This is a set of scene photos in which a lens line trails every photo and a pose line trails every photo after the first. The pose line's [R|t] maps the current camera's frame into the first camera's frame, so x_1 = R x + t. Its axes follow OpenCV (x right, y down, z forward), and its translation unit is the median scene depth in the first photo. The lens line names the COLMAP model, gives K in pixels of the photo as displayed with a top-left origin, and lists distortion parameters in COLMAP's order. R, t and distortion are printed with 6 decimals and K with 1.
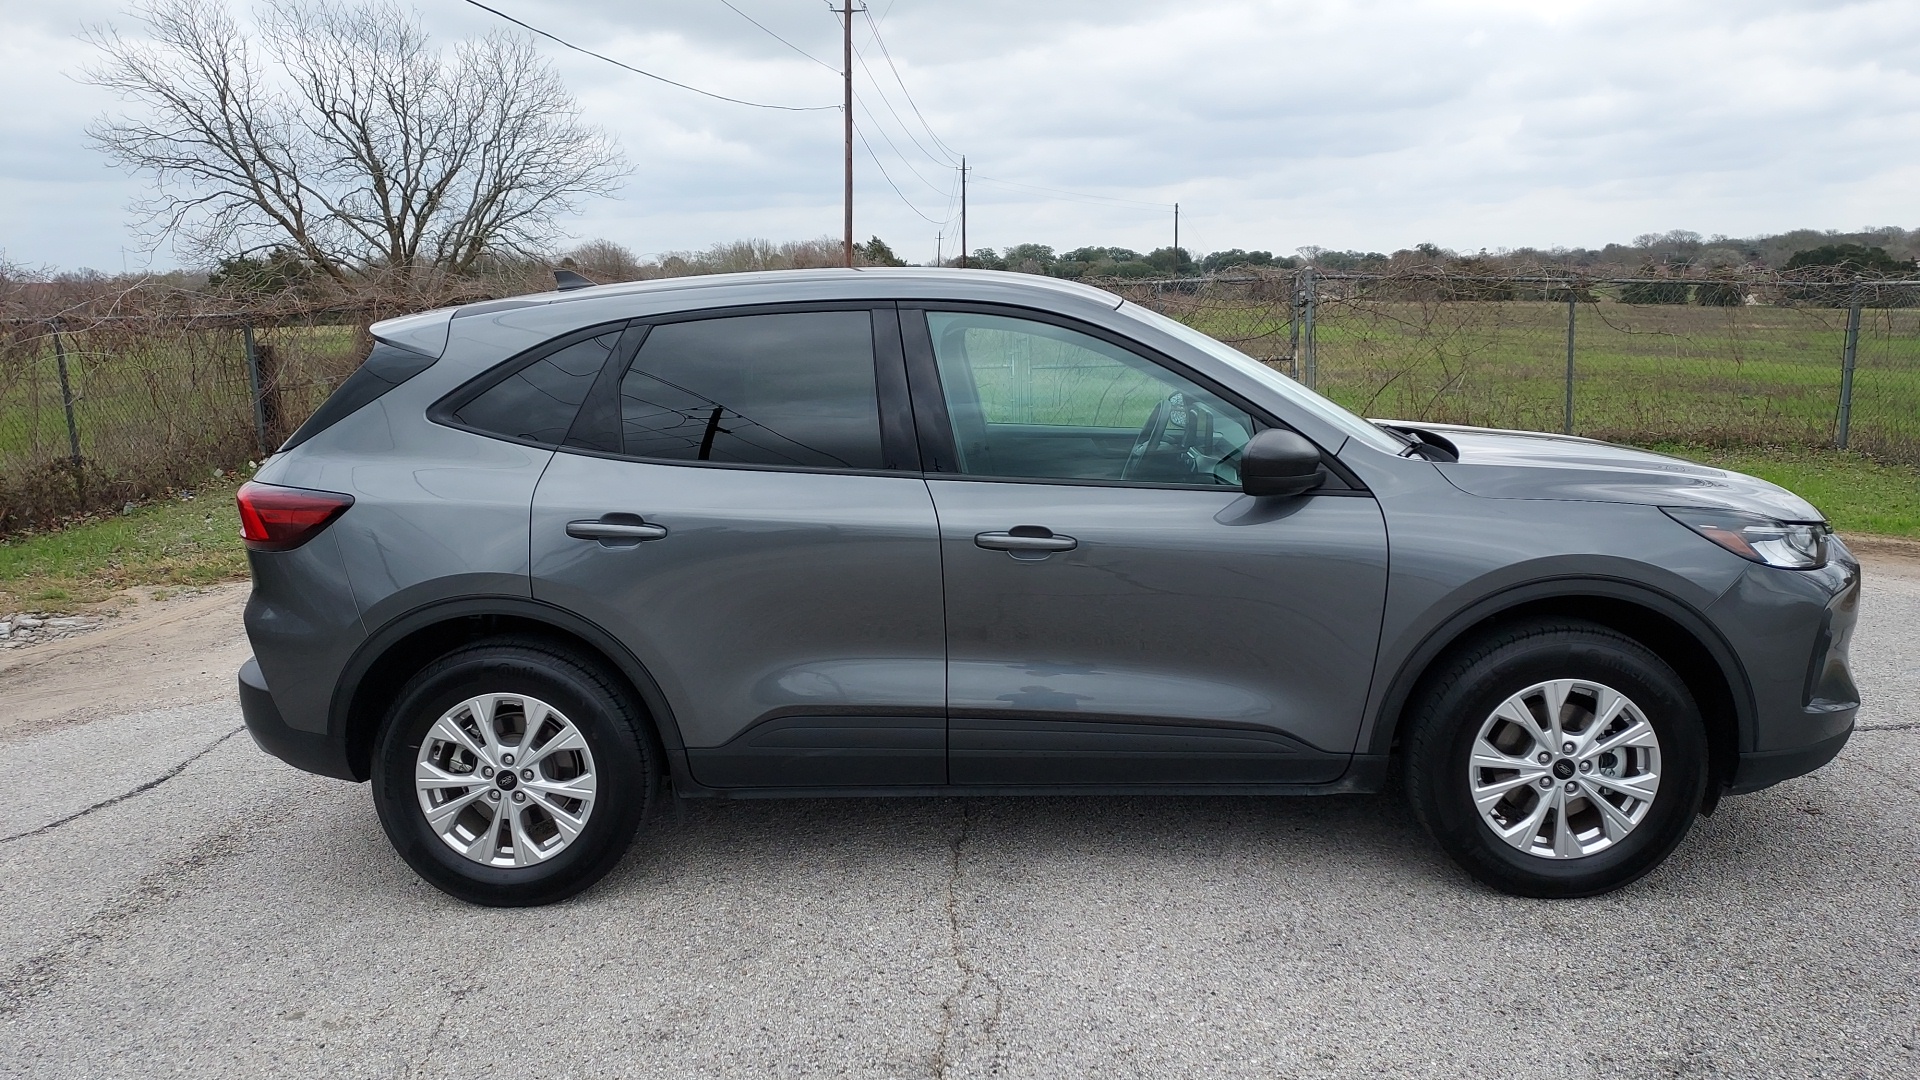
lens RADIAL K [[1365.5, 0, 965.2], [0, 1365.5, 540.4], [0, 0, 1]] dist [0.060031, -0.048145]
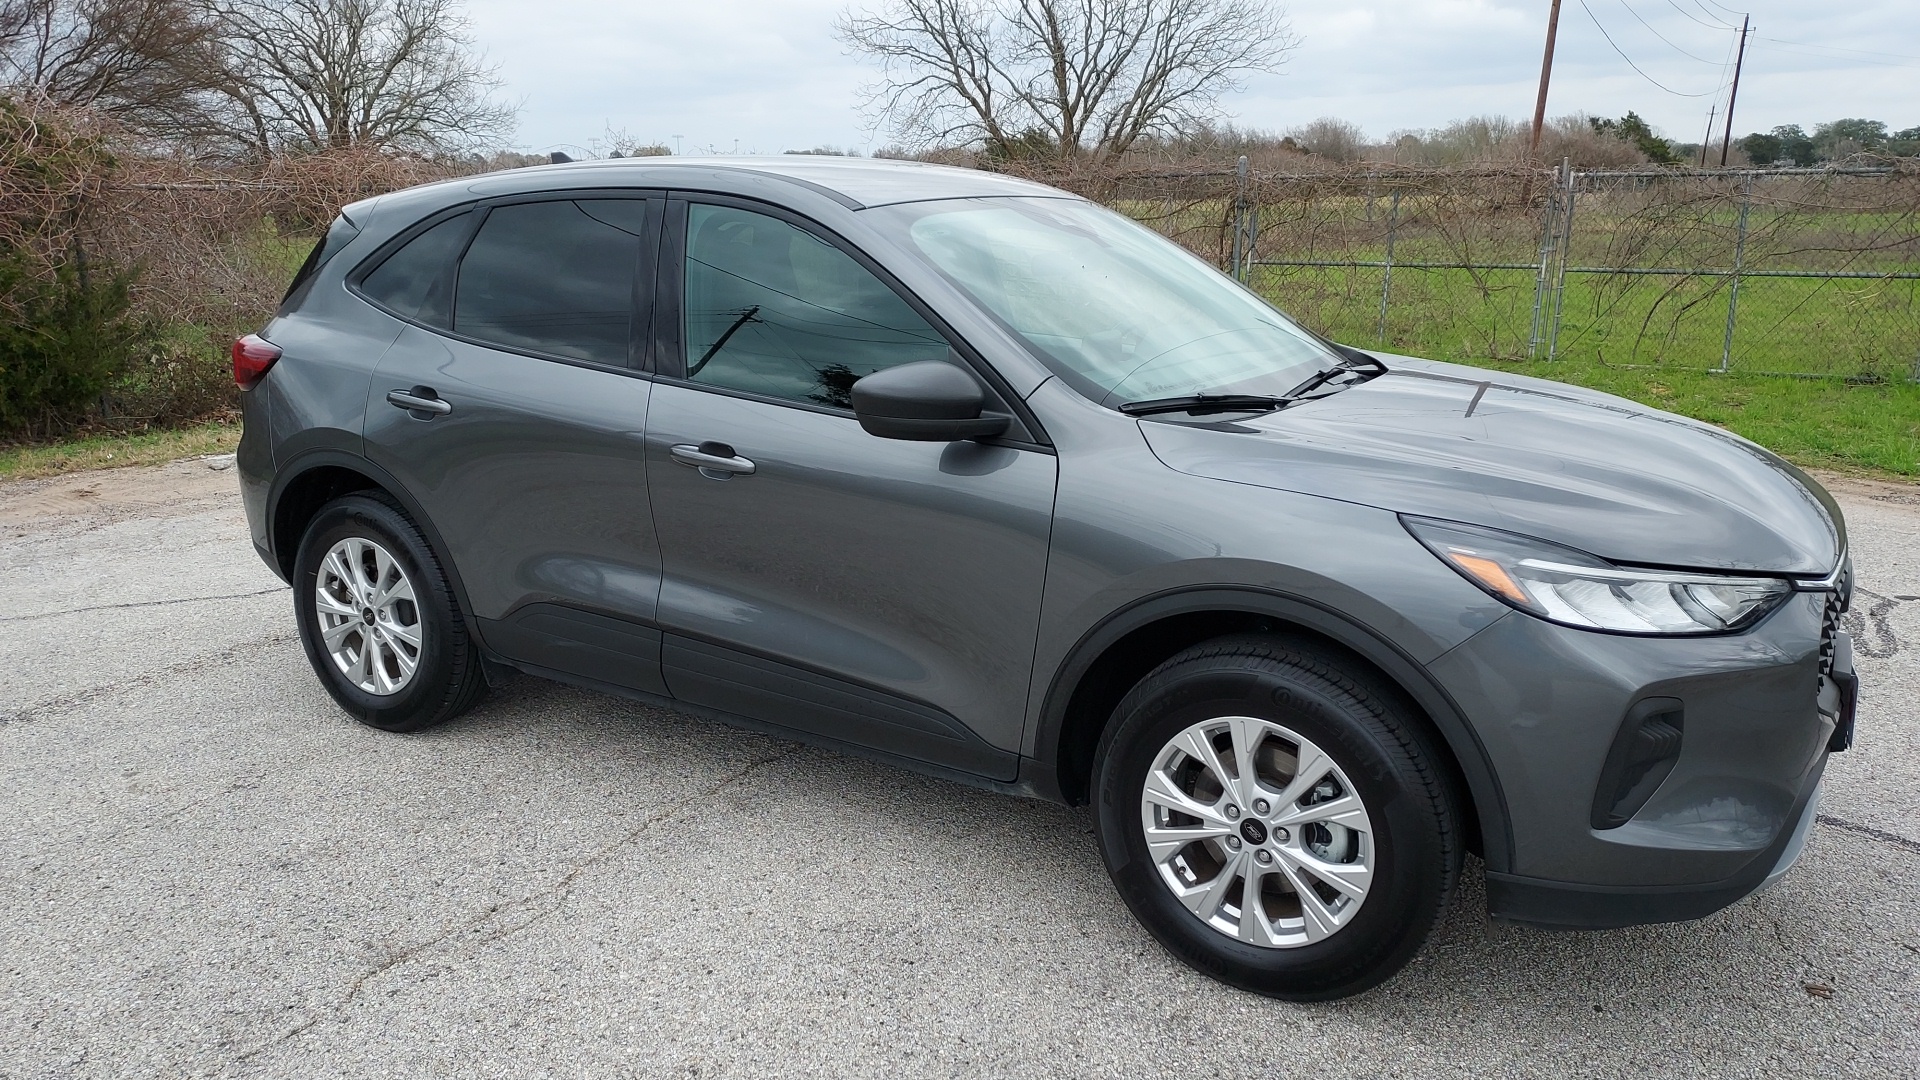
lens RADIAL K [[1365.5, 0, 965.8], [0, 1365.5, 558.7], [0, 0, 1]] dist [0.060031, -0.048145]
pose [[0.873577, 0.150638, -0.462787, 0.624814], [-0.106288, 0.986991, 0.120633, -0.061310], [0.474939, -0.056194, 0.878223, 0.253941]]
